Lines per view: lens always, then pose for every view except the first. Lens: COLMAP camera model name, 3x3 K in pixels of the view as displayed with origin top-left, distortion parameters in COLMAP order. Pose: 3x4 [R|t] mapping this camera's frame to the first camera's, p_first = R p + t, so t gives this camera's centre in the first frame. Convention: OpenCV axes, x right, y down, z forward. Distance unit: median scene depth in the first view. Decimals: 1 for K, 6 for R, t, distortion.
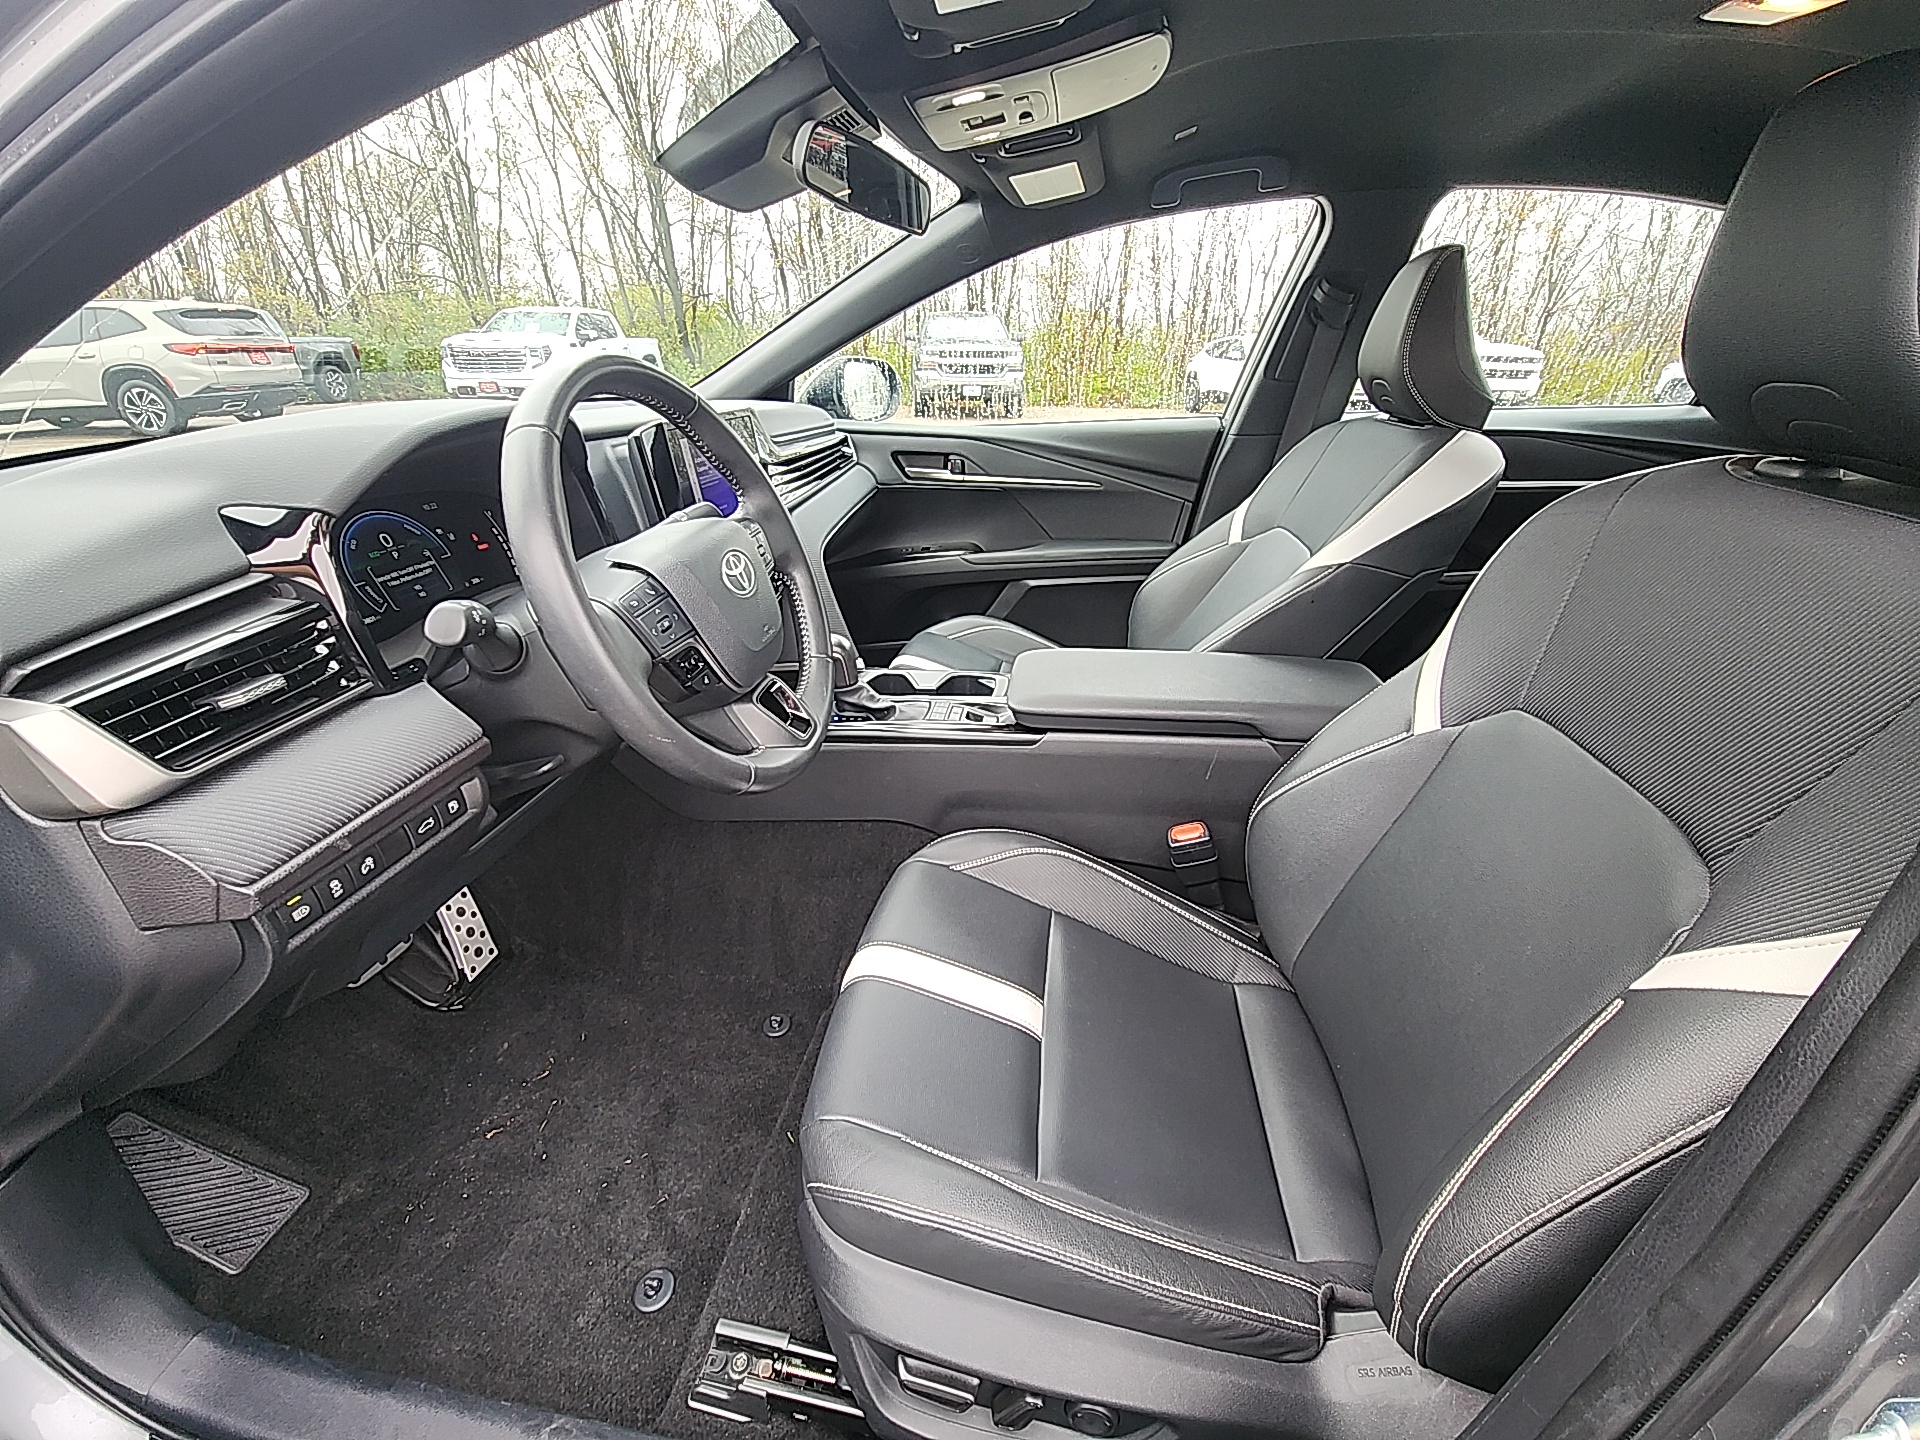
lens RADIAL K [[769.3, 0, 956.1], [0, 769.3, 707.3], [0, 0, 1]] dist [0.001877, -0.000559]
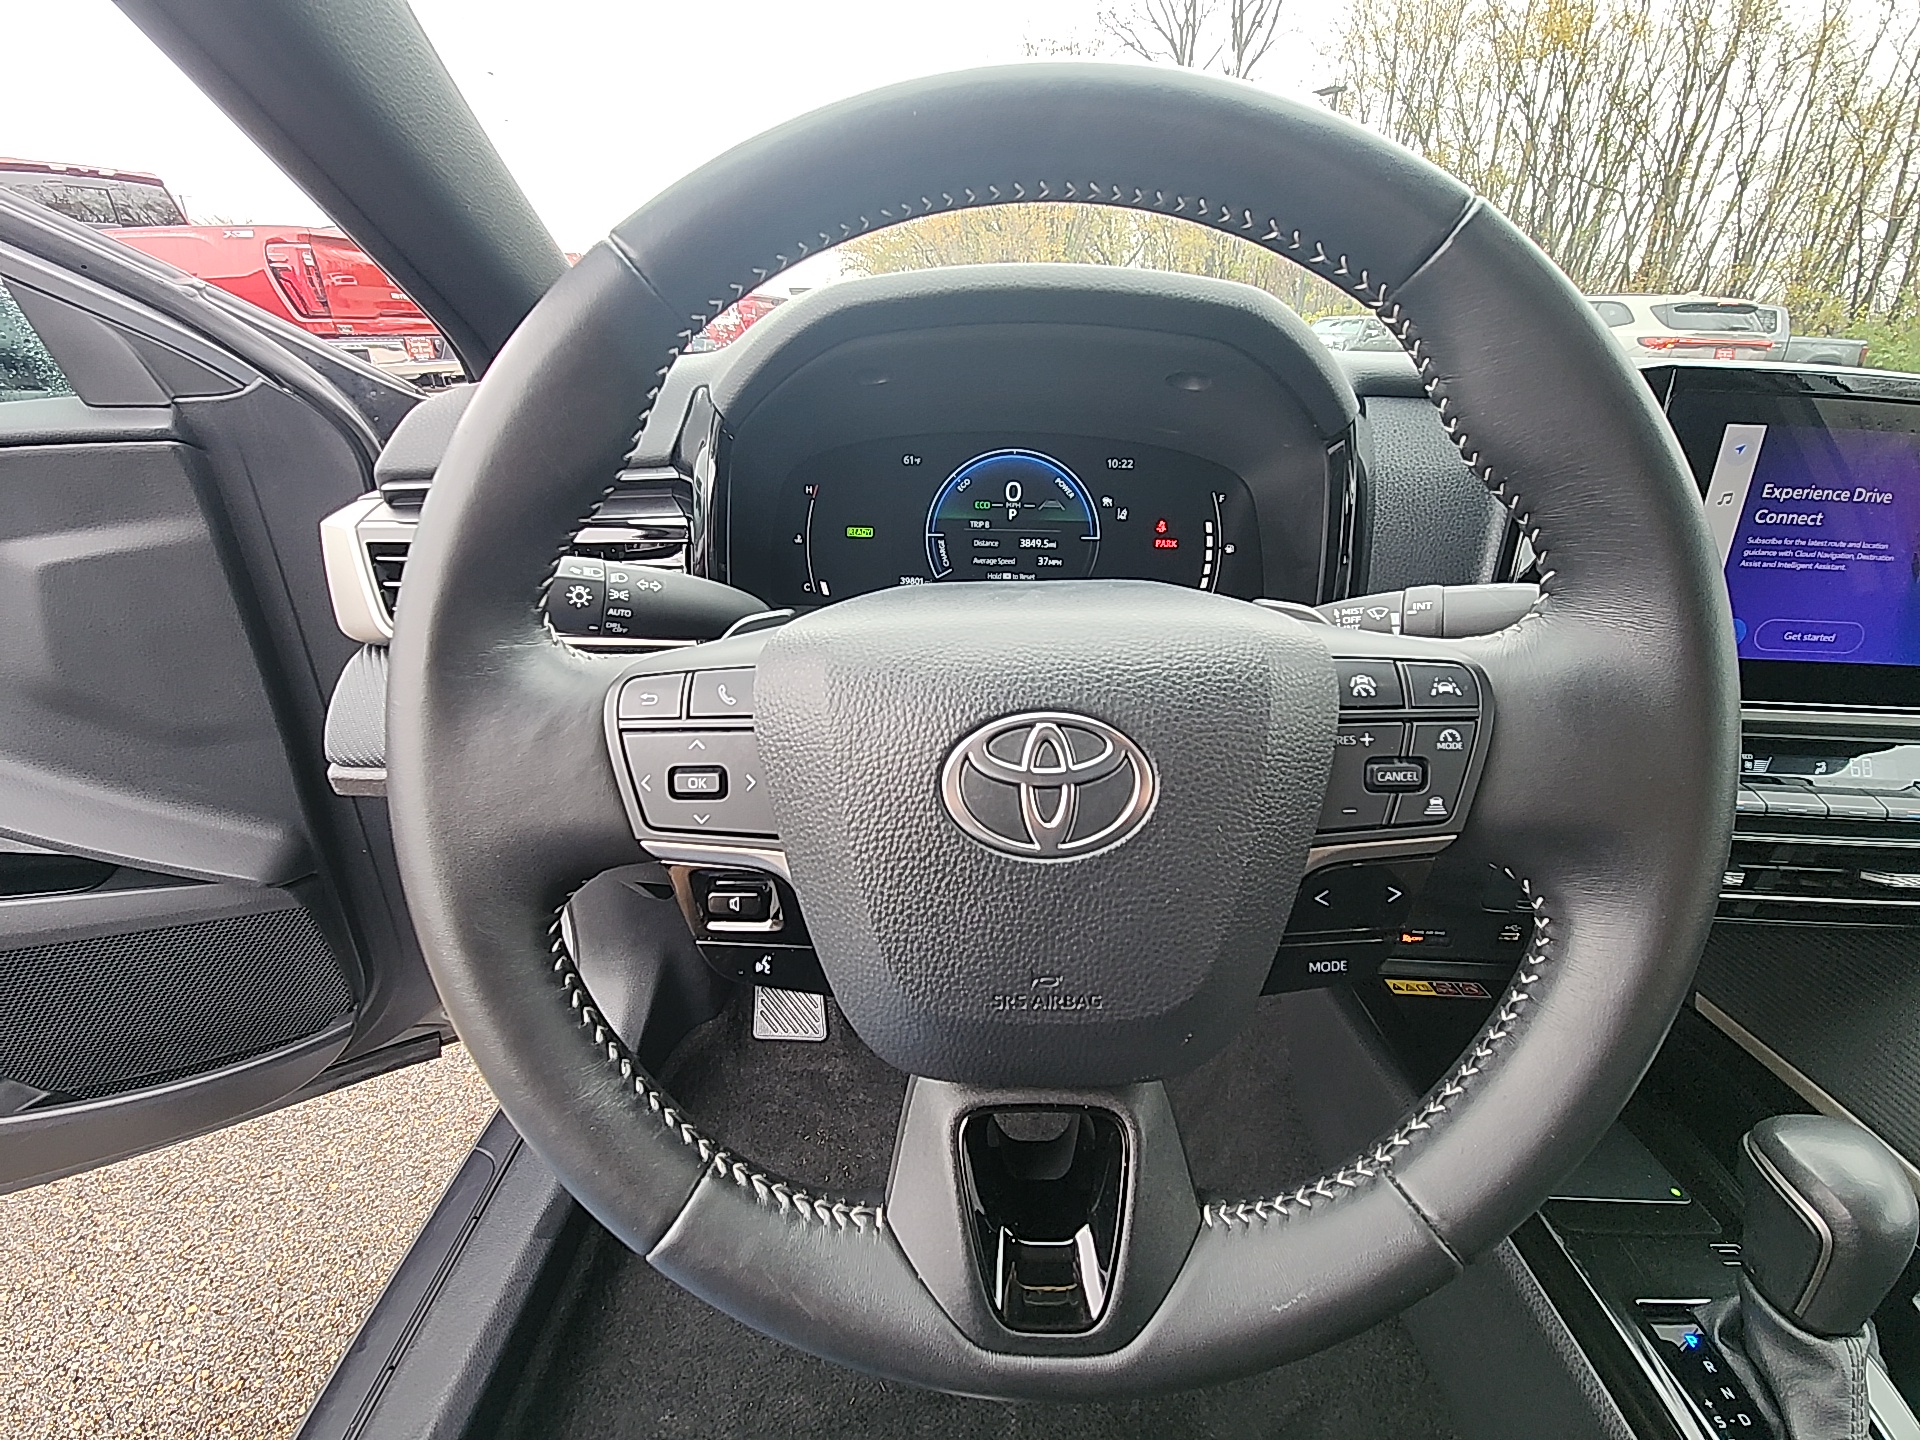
lens RADIAL K [[772.4, 0, 945.3], [0, 772.4, 723.4], [0, 0, 1]] dist [0.026220, -0.020636]
pose [[0.111123, 0.442928, -0.889644, -0.014815], [-0.437138, 0.825722, 0.356502, -0.118973], [0.892503, 0.349282, 0.285377, 0.366415]]
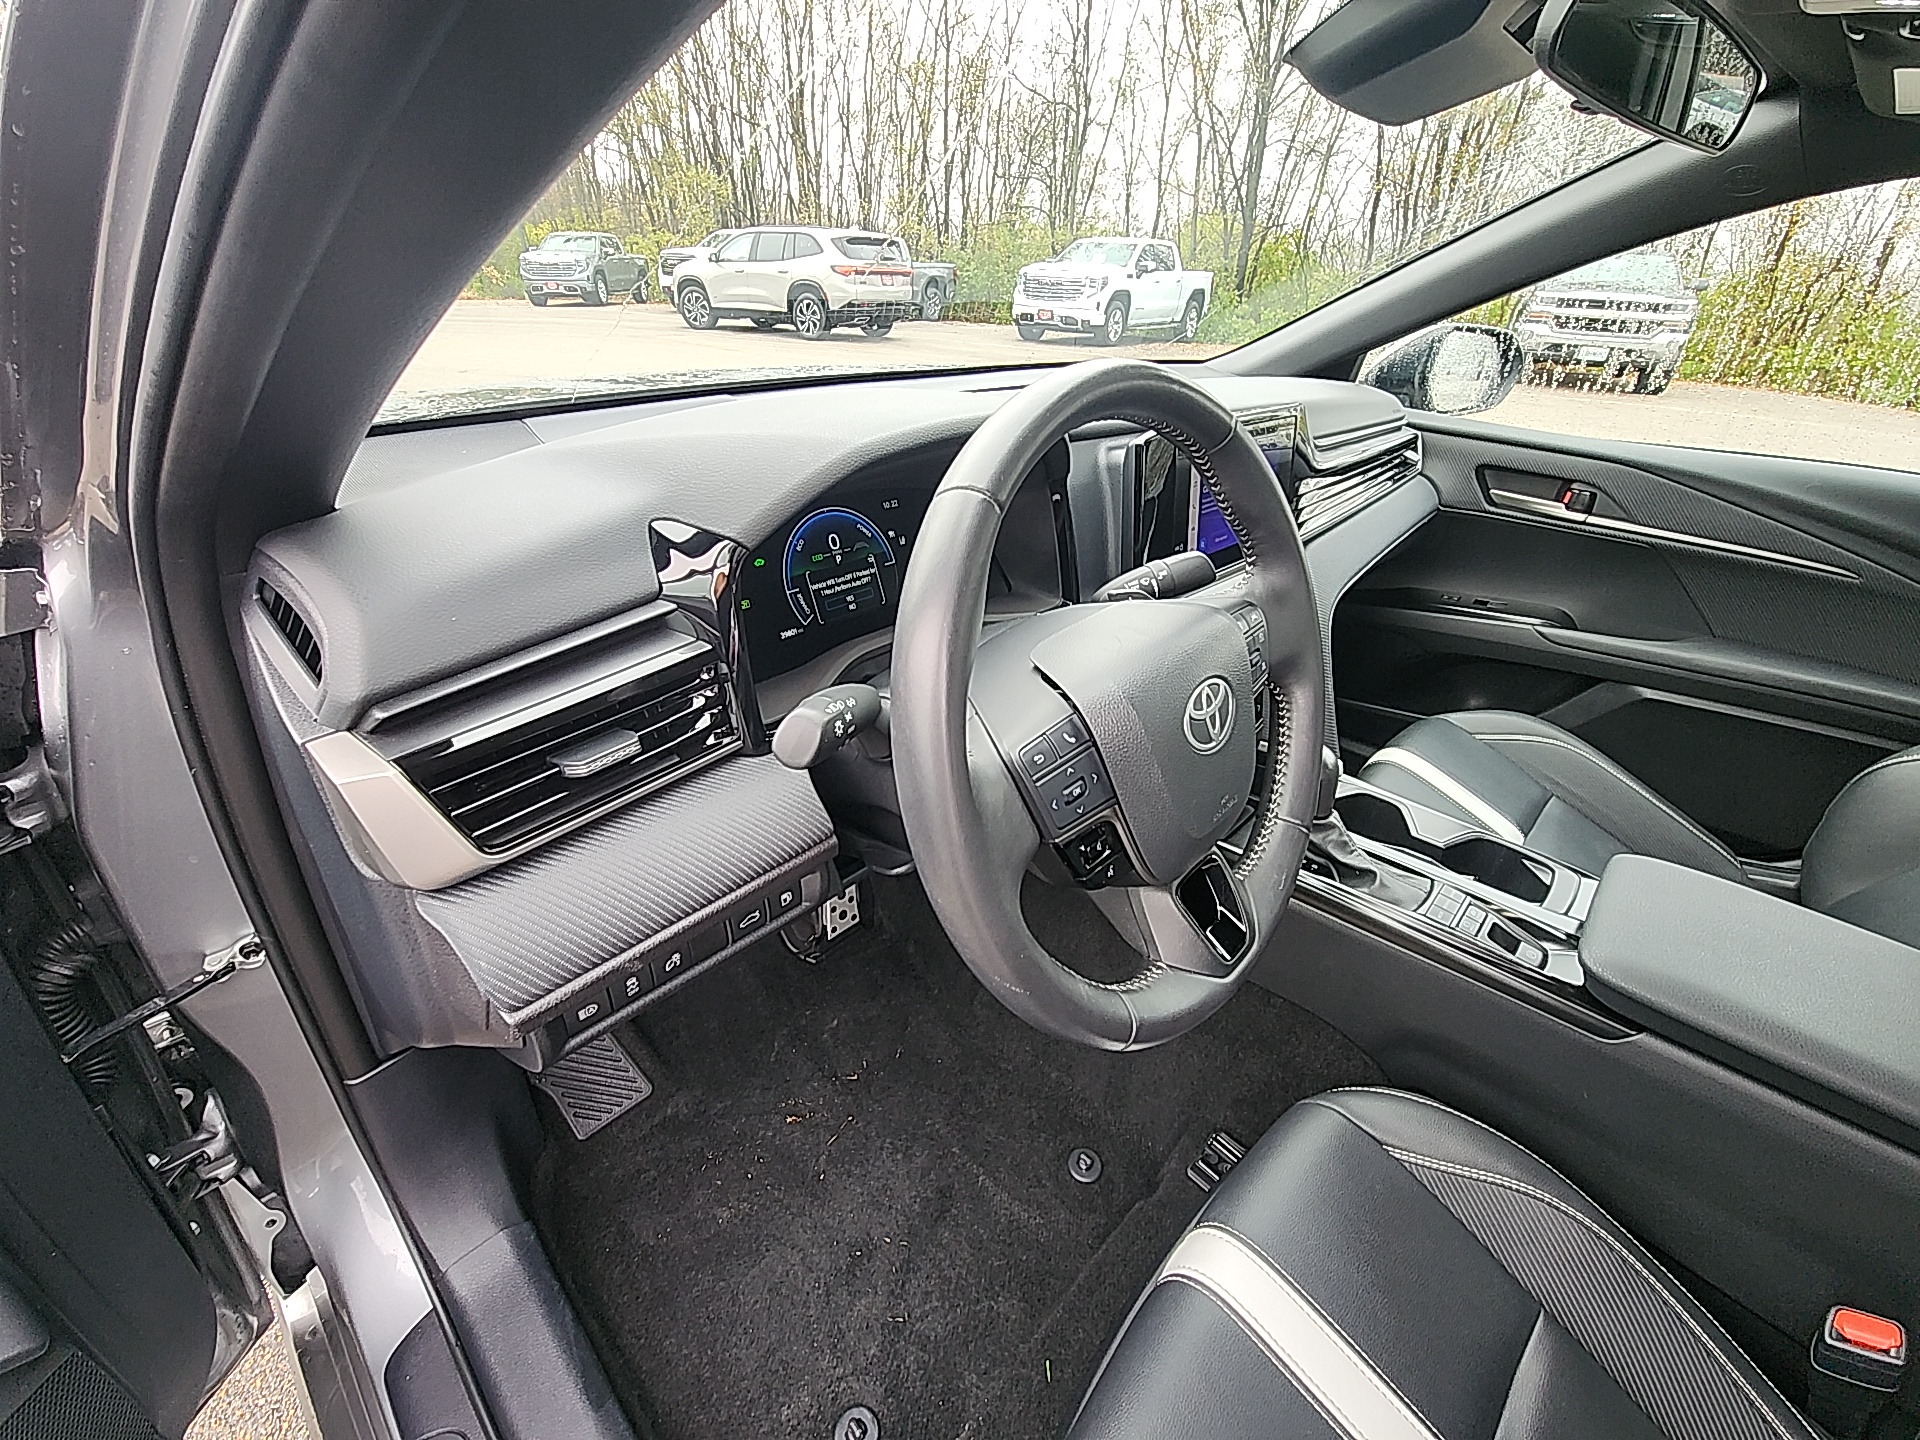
lens RADIAL K [[769.3, 0, 956.1], [0, 769.3, 707.3], [0, 0, 1]] dist [0.001877, -0.000559]
pose [[0.813627, 0.307922, -0.493148, -0.058208], [-0.272967, 0.951246, 0.143599, -0.089637], [0.513322, 0.017777, 0.858012, 0.140752]]
